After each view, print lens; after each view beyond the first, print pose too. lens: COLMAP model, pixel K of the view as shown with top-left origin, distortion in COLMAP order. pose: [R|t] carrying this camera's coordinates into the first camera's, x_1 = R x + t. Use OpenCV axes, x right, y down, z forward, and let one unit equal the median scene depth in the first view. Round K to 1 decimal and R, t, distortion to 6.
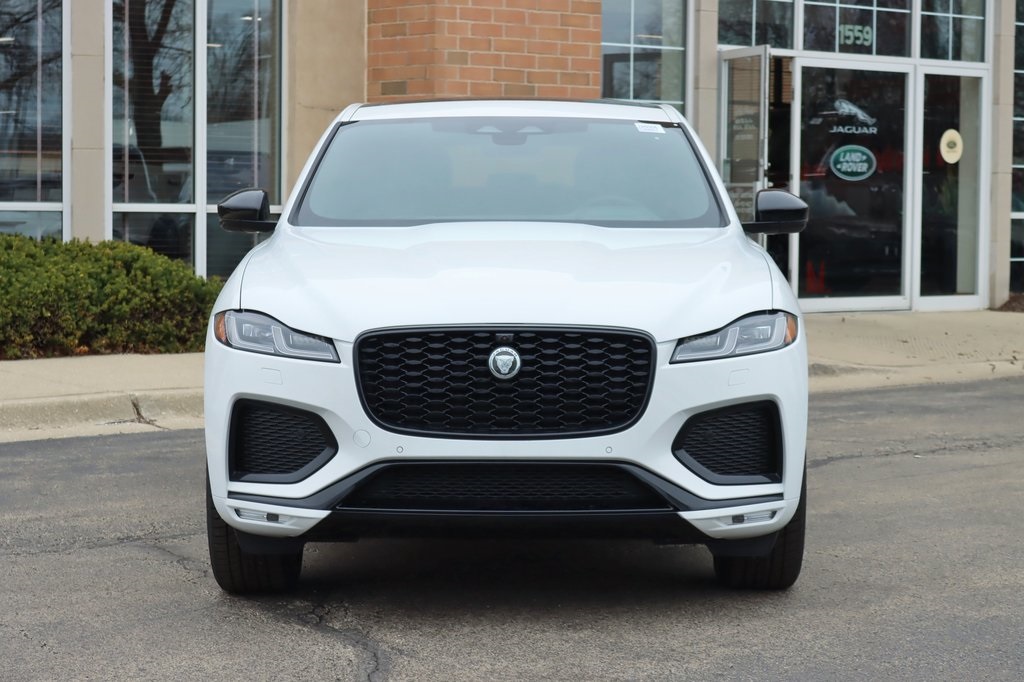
lens RADIAL K [[2535.0, 0, 512.6], [0, 2535.0, 343.8], [0, 0, 1]] dist [0.021154, 0.000000]
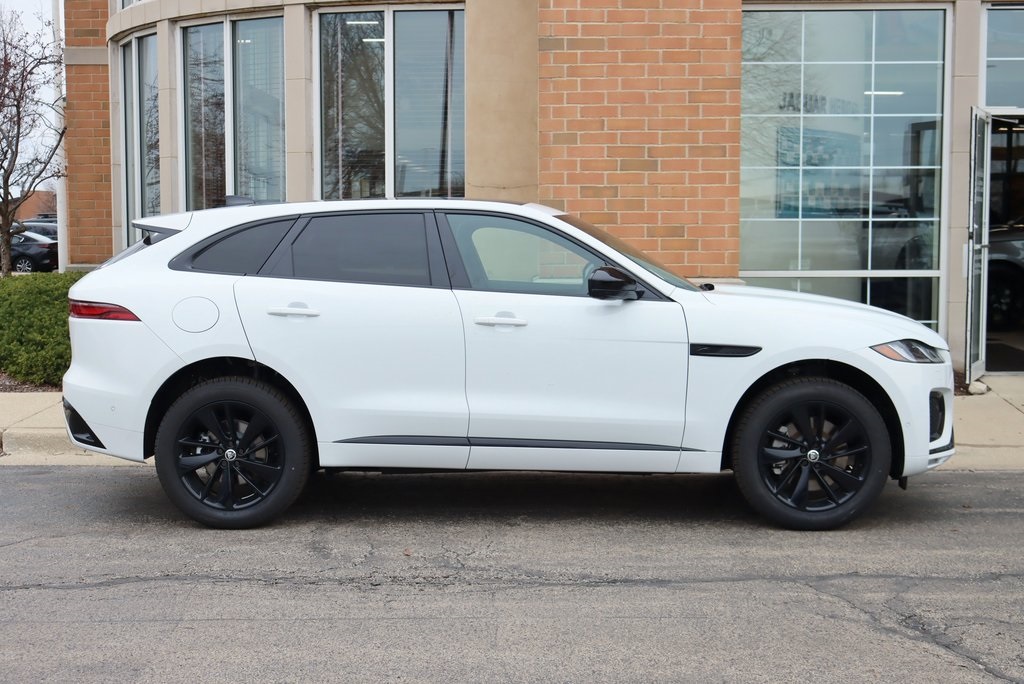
lens RADIAL K [[1481.1, 0, 513.4], [0, 1481.1, 342.1], [0, 0, 1]] dist [0.004152, 0.000000]
pose [[0.735912, 0.039499, -0.675924, 0.390307], [-0.031107, 0.999215, 0.024523, -0.036816], [0.676362, 0.002979, 0.736563, 0.484060]]
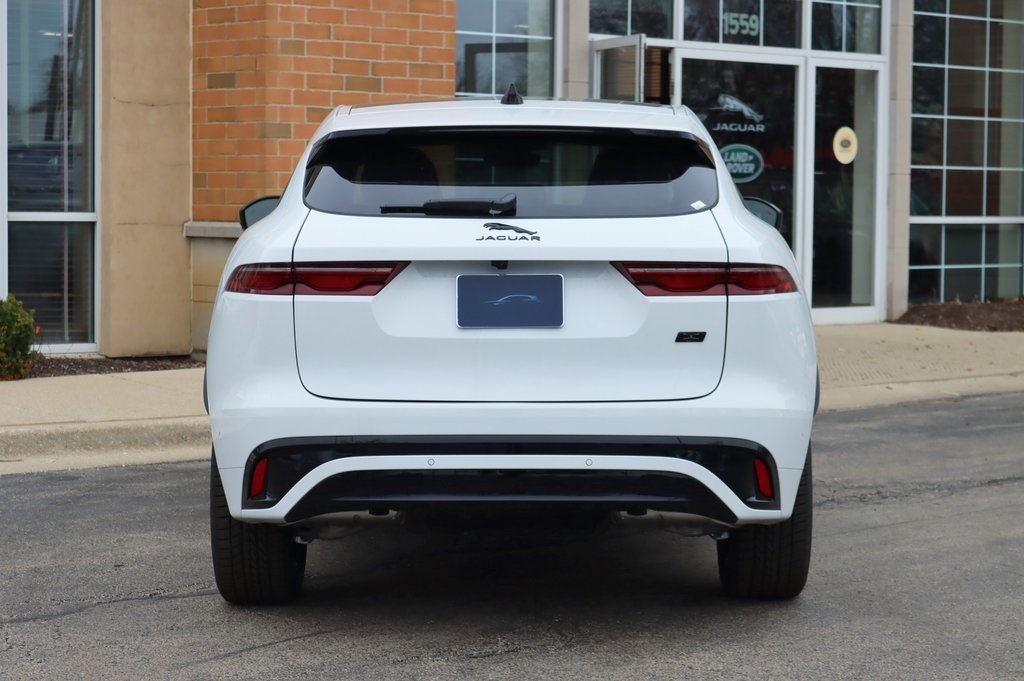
lens RADIAL K [[2535.0, 0, 515.9], [0, 2535.0, 341.4], [0, 0, 1]] dist [0.021154, 0.000000]
pose [[0.999218, -0.001818, 0.039494, 0.020626], [0.001747, 0.999997, 0.001821, -0.010388], [-0.039498, -0.001750, 0.999218, 0.102261]]
